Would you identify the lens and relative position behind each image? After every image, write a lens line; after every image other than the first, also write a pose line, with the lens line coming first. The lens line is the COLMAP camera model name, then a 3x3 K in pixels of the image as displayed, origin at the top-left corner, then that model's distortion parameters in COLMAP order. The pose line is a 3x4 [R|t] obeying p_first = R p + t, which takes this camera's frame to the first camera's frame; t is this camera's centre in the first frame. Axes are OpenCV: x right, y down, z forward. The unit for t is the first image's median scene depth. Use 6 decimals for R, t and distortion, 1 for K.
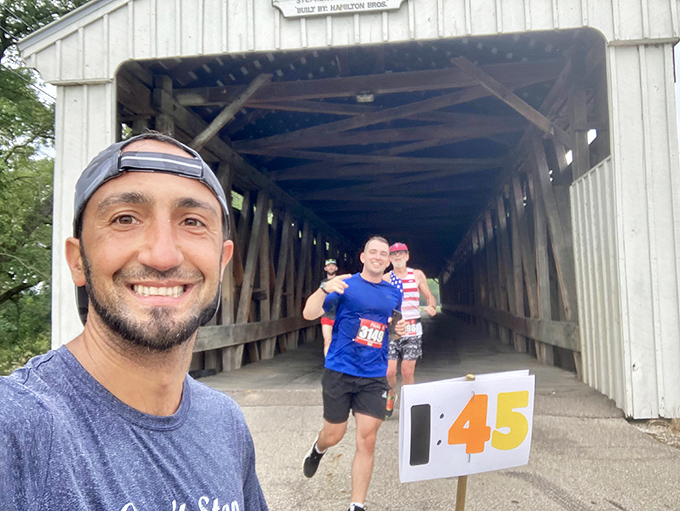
lens RADIAL K [[574.0, 0, 340.2], [0, 574.0, 257.4], [0, 0, 1]] dist [0.033710, -0.008395]
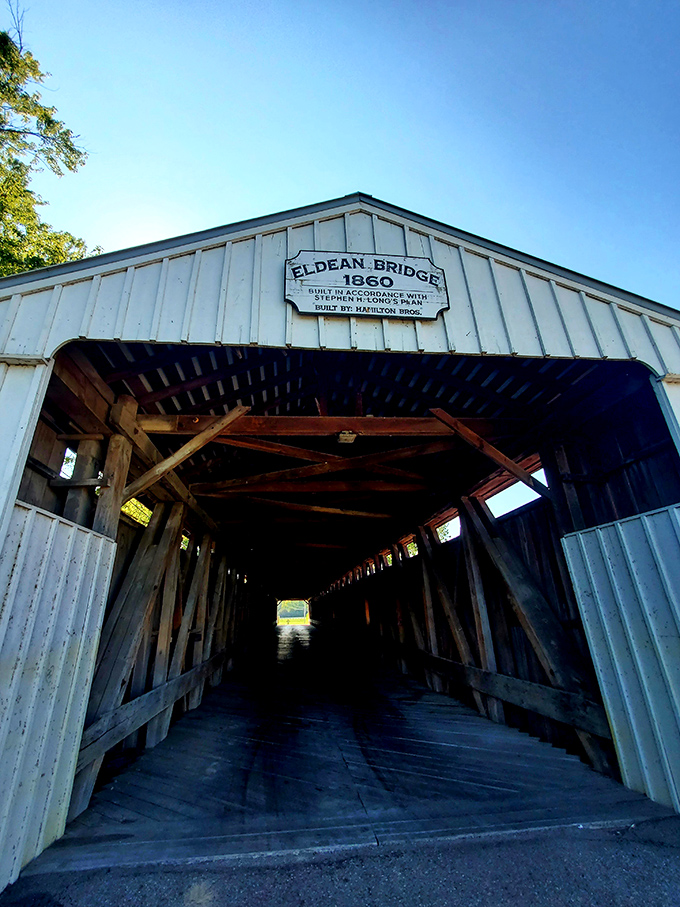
lens RADIAL K [[411.3, 0, 348.1], [0, 411.3, 455.4], [0, 0, 1]] dist [-0.004170, -0.000241]
pose [[0.977111, 0.074734, 0.199169, -0.094210], [-0.009155, 0.950165, -0.311612, -0.030955], [-0.212531, 0.302657, 0.929102, 0.368475]]
